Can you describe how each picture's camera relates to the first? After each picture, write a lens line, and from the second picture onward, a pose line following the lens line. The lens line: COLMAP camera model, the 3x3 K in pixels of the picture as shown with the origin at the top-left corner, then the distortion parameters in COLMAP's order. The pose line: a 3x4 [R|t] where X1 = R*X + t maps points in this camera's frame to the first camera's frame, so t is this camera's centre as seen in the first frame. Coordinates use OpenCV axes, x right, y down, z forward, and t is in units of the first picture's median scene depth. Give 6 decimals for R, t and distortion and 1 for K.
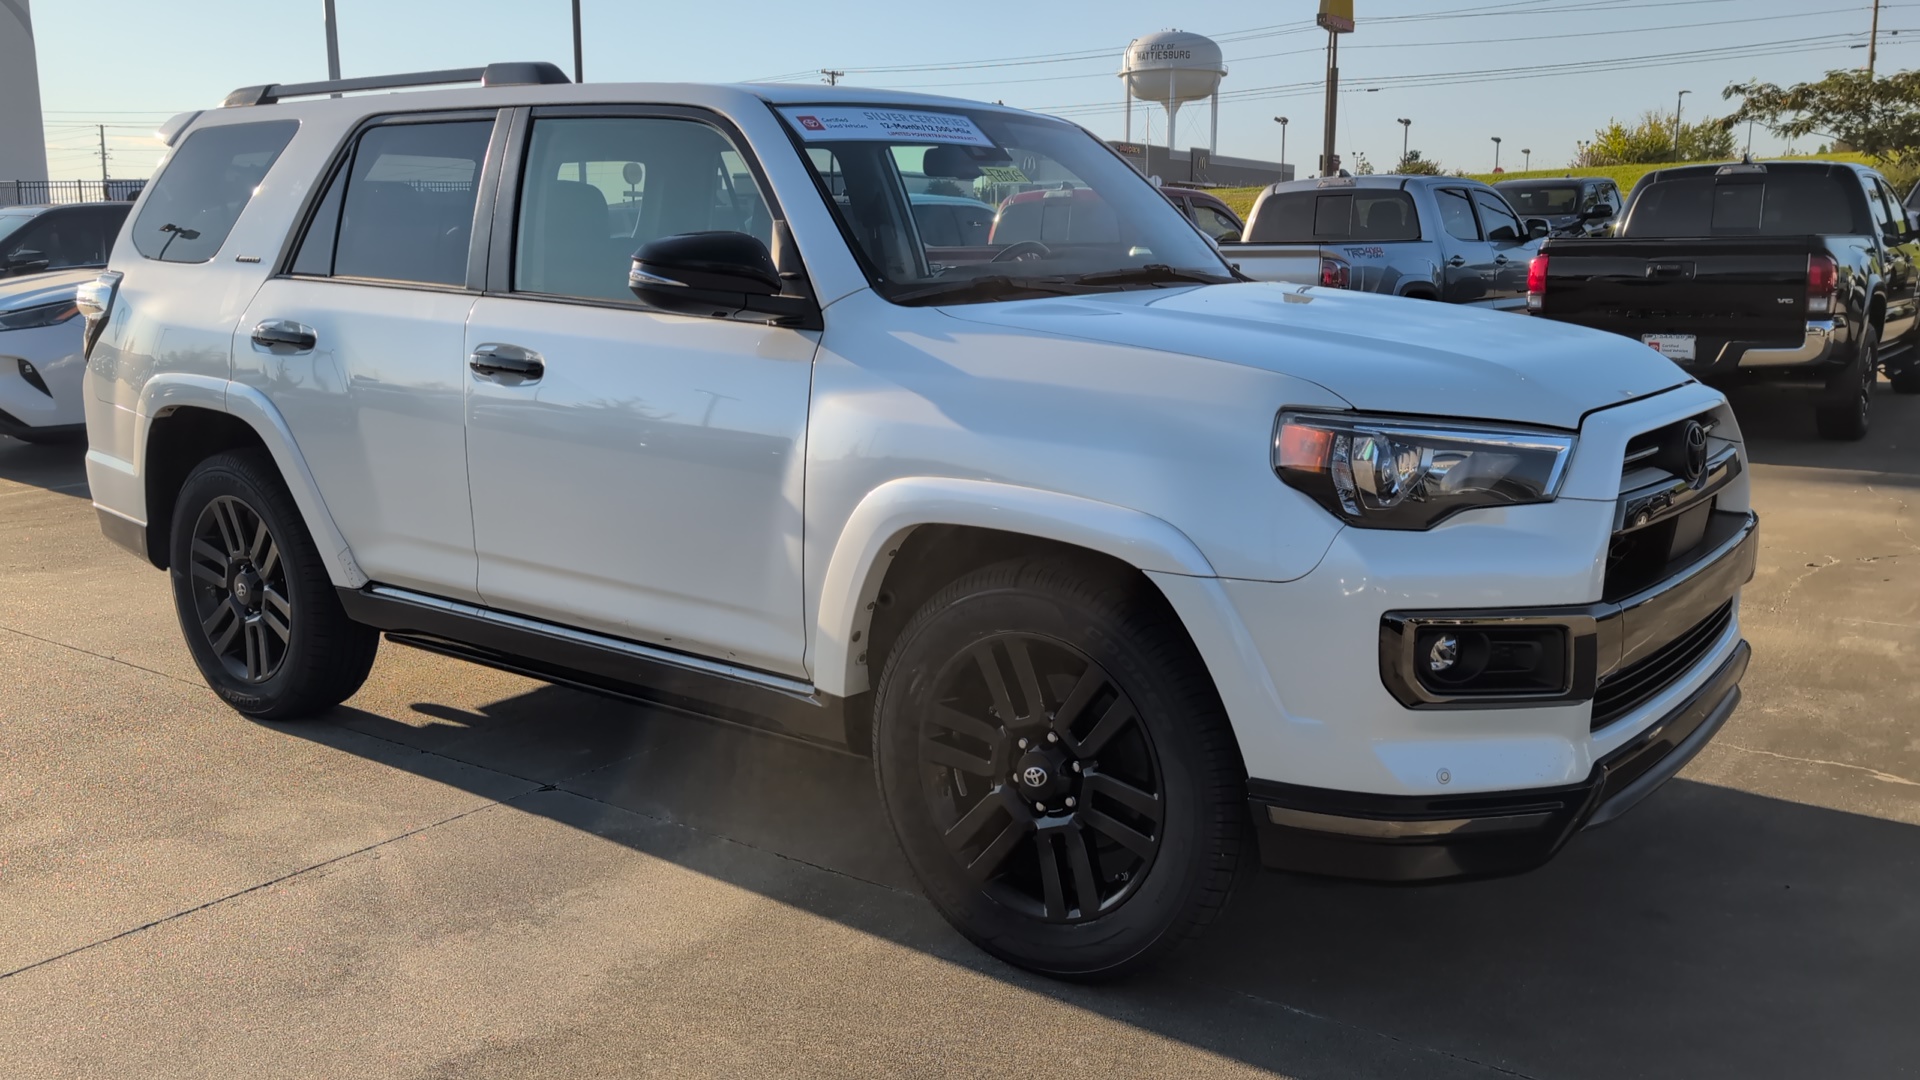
lens RADIAL K [[1618.6, 0, 962.9], [0, 1618.6, 528.2], [0, 0, 1]] dist [0.027229, -0.037172]
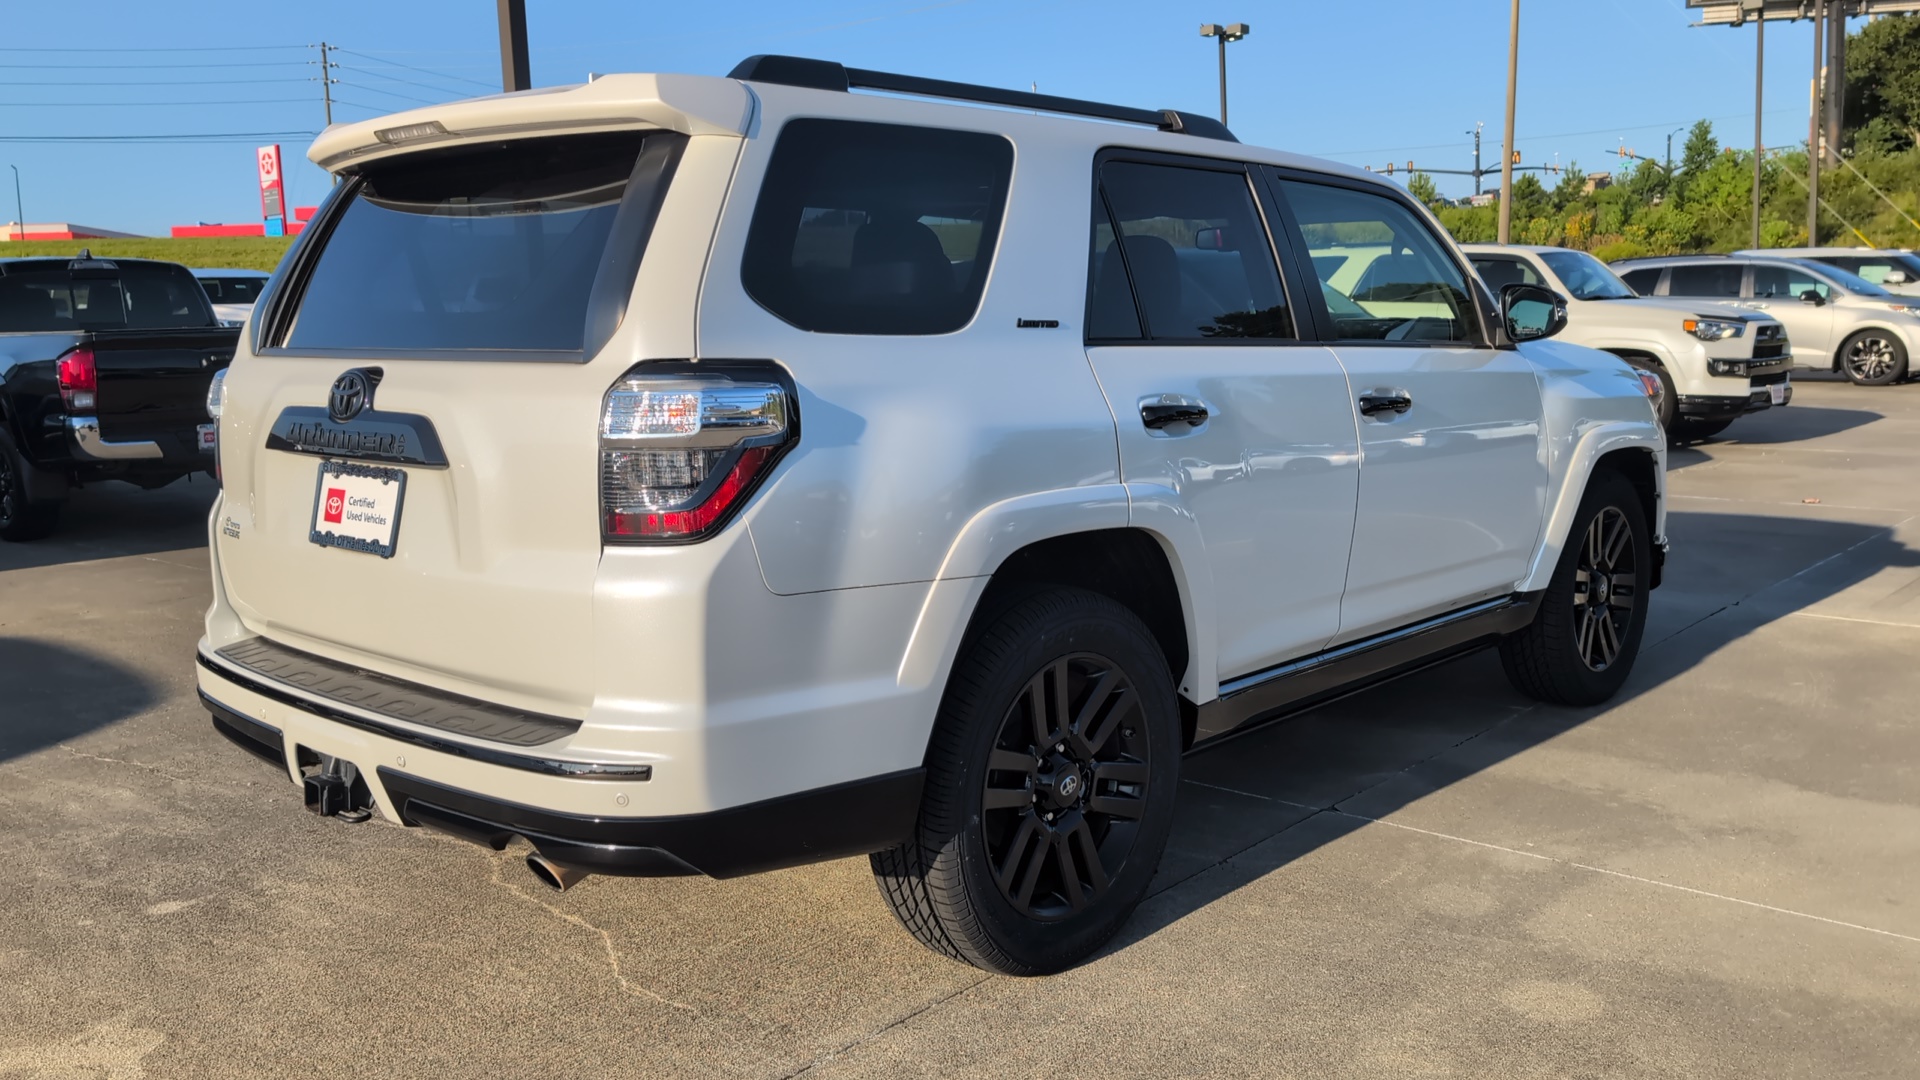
lens RADIAL K [[1618.6, 0, 957.2], [0, 1618.6, 550.1], [0, 0, 1]] dist [0.027229, -0.037172]
pose [[0.095882, -0.142707, 0.985110, -1.399042], [0.199922, 0.972264, 0.121388, -0.194487], [-0.975109, 0.185306, 0.121753, 1.163060]]
